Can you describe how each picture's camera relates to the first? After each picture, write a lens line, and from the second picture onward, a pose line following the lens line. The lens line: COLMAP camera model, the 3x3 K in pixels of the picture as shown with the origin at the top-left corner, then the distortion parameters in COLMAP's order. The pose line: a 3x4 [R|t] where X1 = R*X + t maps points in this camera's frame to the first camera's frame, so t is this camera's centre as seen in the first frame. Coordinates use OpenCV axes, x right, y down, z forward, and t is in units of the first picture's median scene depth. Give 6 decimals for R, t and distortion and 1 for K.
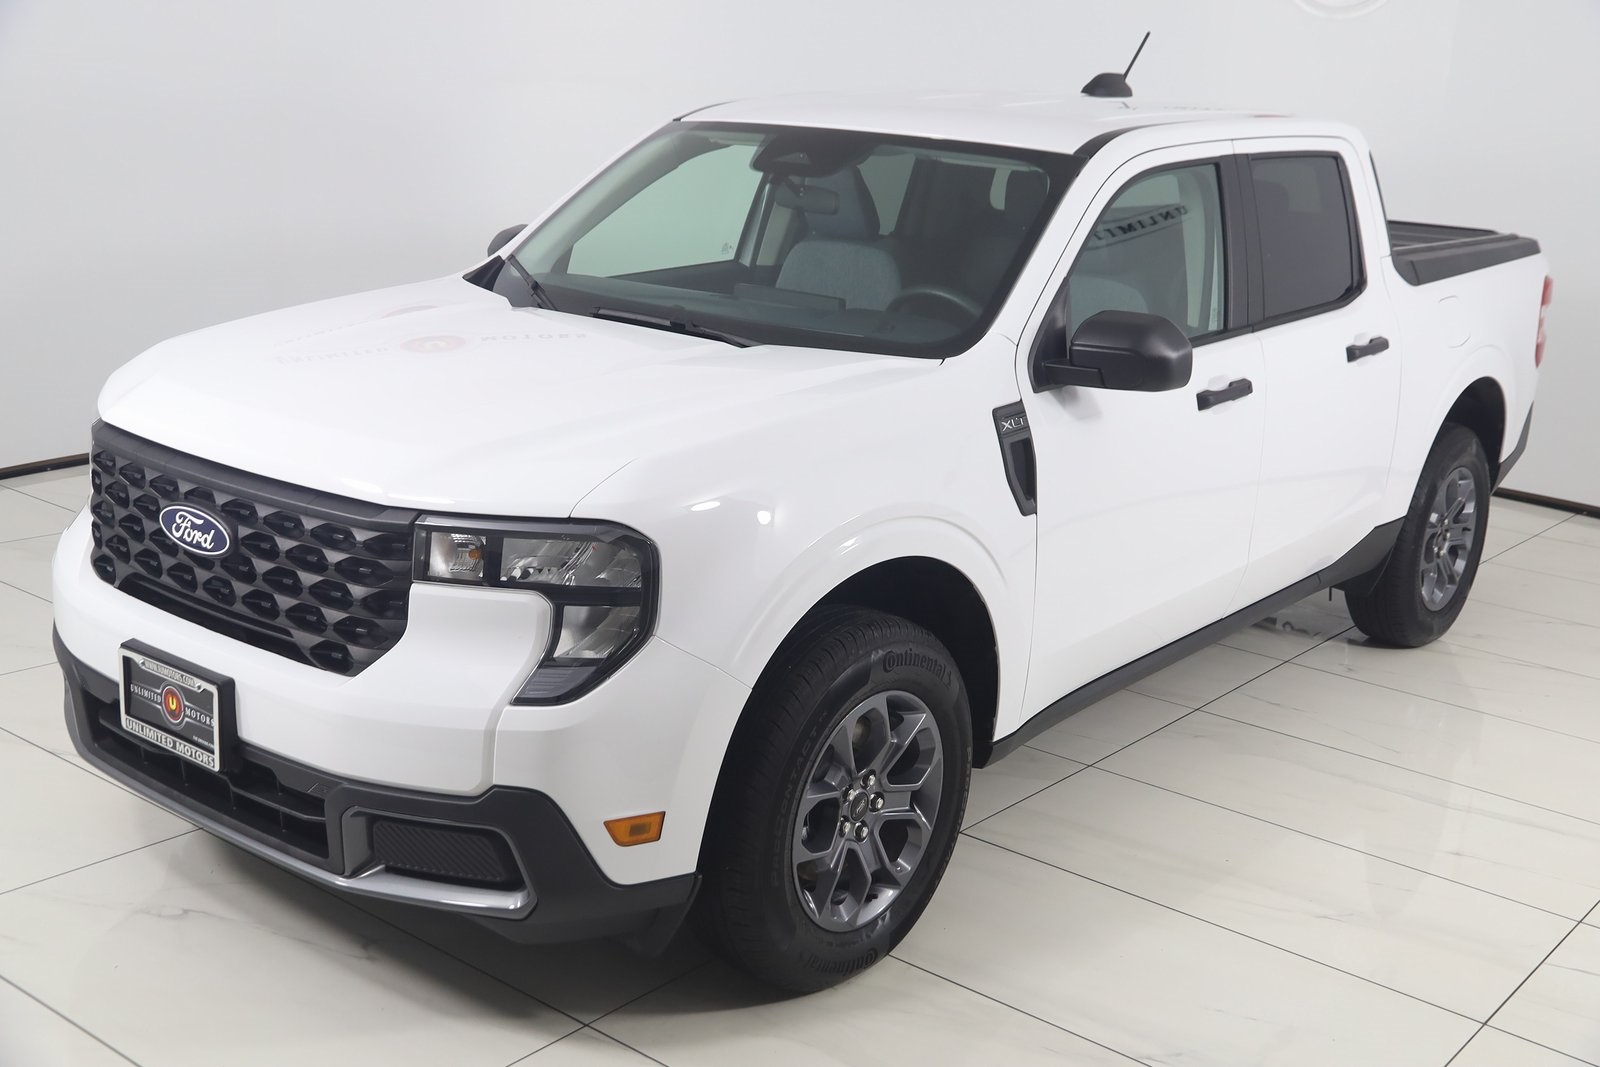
lens RADIAL K [[1809.0, 0, 783.8], [0, 1809.0, 504.0], [0, 0, 1]] dist [0.062462, 0.000000]
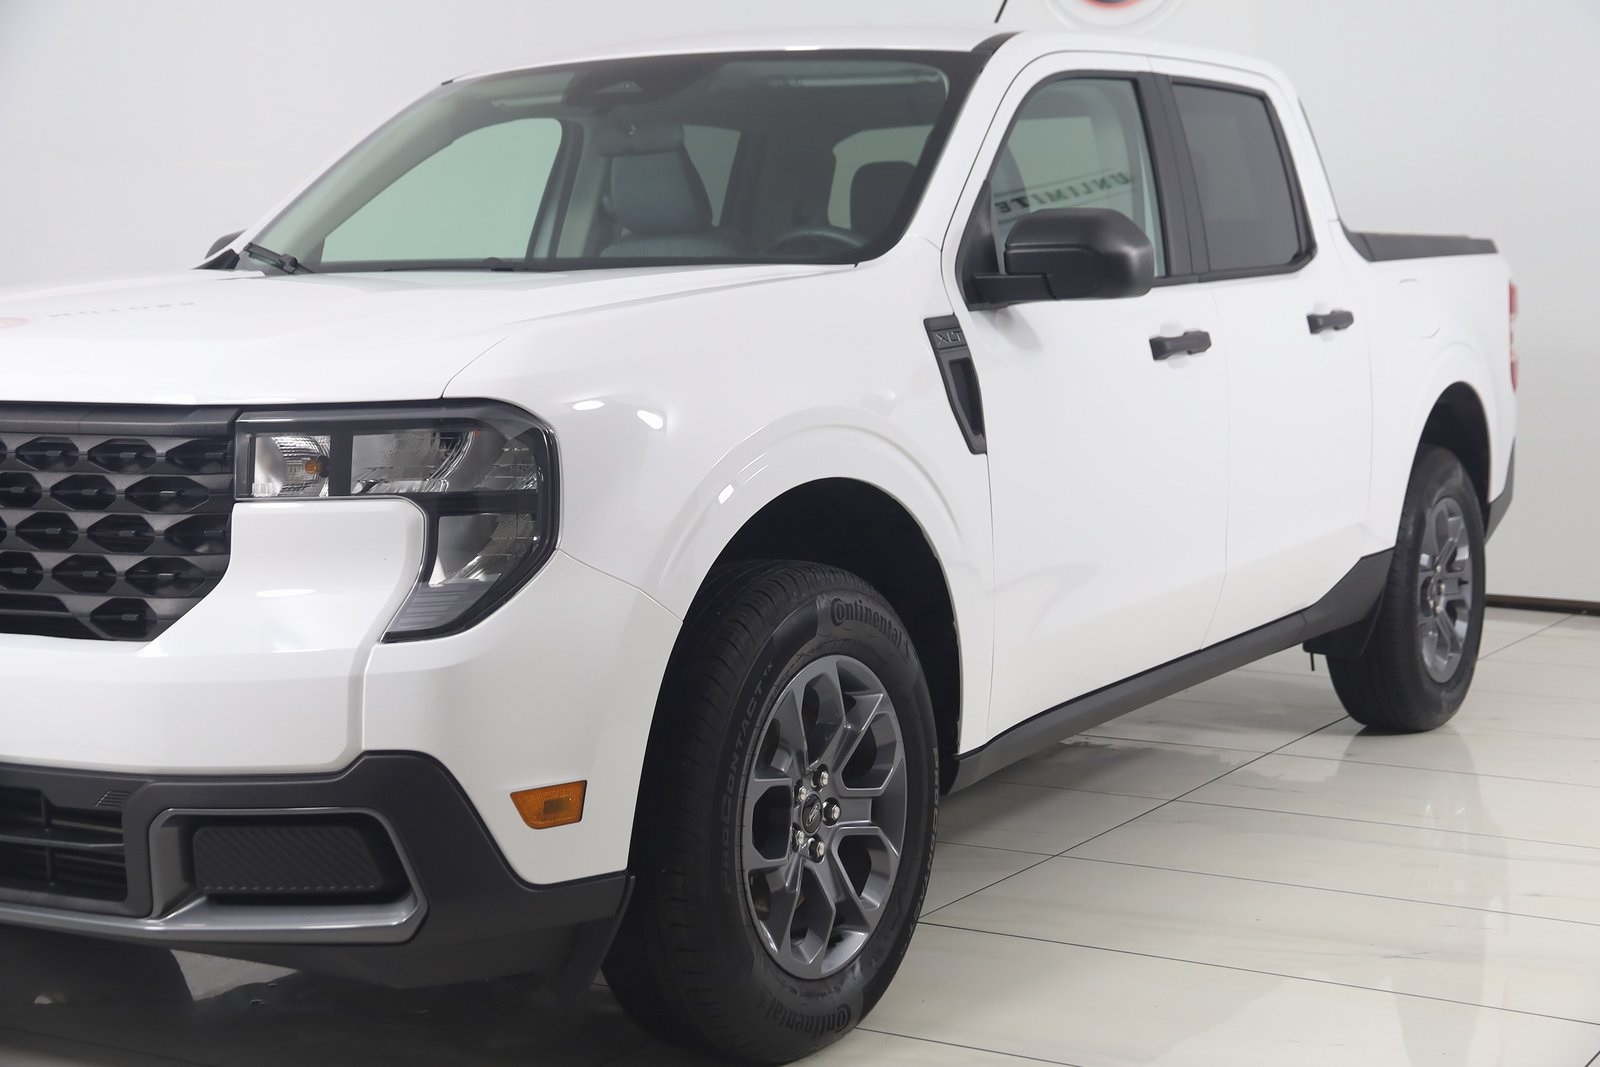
lens RADIAL K [[2488.3, 0, 789.1], [0, 2488.3, 507.6], [0, 0, 1]] dist [0.139159, 0.000000]
pose [[0.987432, -0.068099, 0.142622, -0.111413], [0.090136, 0.983912, -0.154250, 0.204244], [-0.129823, 0.165166, 0.977684, -0.054143]]
